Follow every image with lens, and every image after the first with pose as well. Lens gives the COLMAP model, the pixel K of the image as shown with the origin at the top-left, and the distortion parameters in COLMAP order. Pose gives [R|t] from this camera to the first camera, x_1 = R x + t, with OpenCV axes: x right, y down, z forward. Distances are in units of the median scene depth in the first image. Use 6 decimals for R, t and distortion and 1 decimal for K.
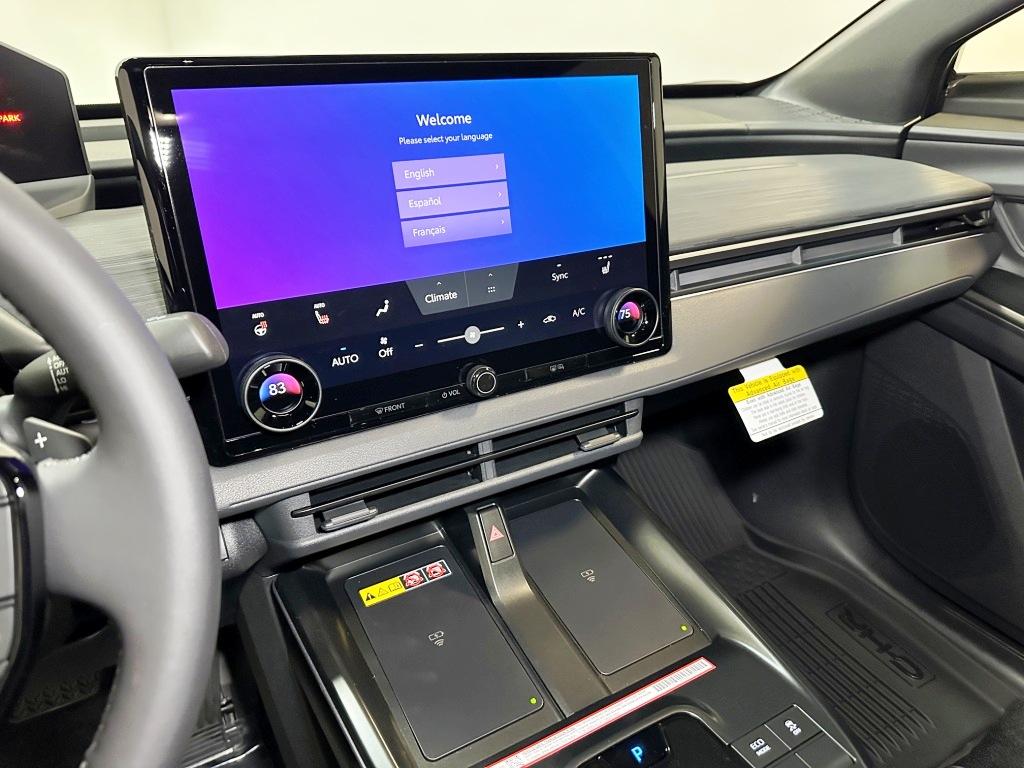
lens RADIAL K [[722.6, 0, 512.0], [0, 722.6, 384.0], [0, 0, 1]] dist [0.129337, -0.210437]
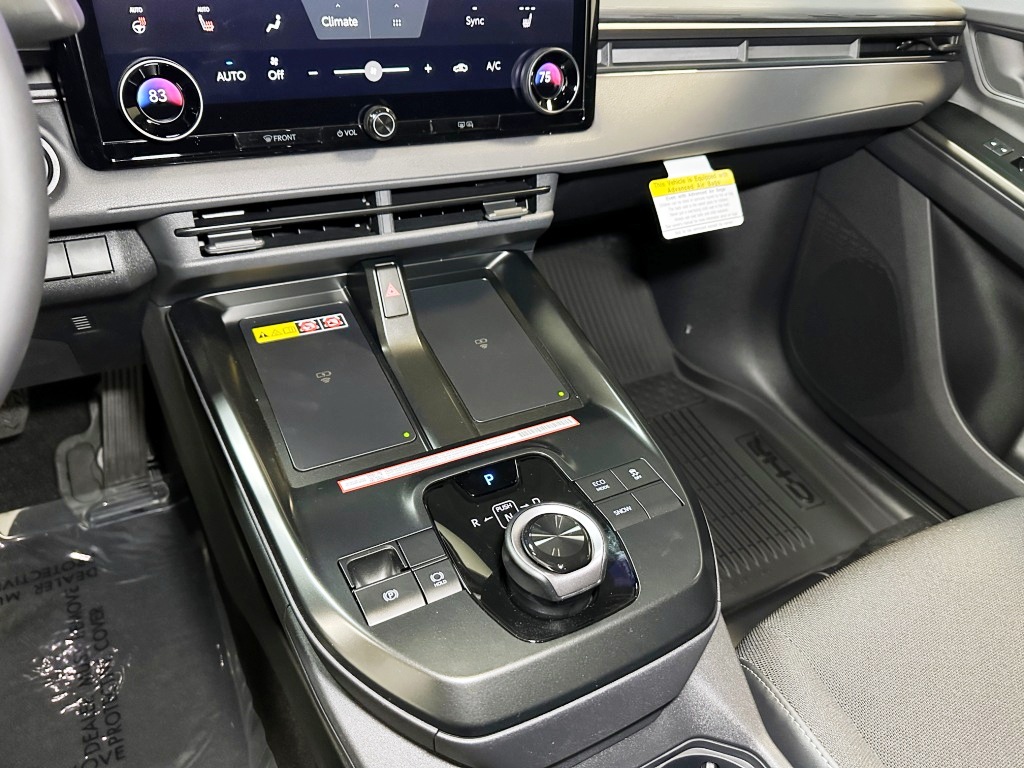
lens RADIAL K [[729.0, 0, 512.0], [0, 729.0, 384.0], [0, 0, 1]] dist [0.069176, -0.100918]
pose [[0.995095, 0.094387, 0.029618, 0.124212], [-0.098316, 0.976770, 0.190406, 0.119137], [-0.010959, -0.192384, 0.981259, -0.031465]]
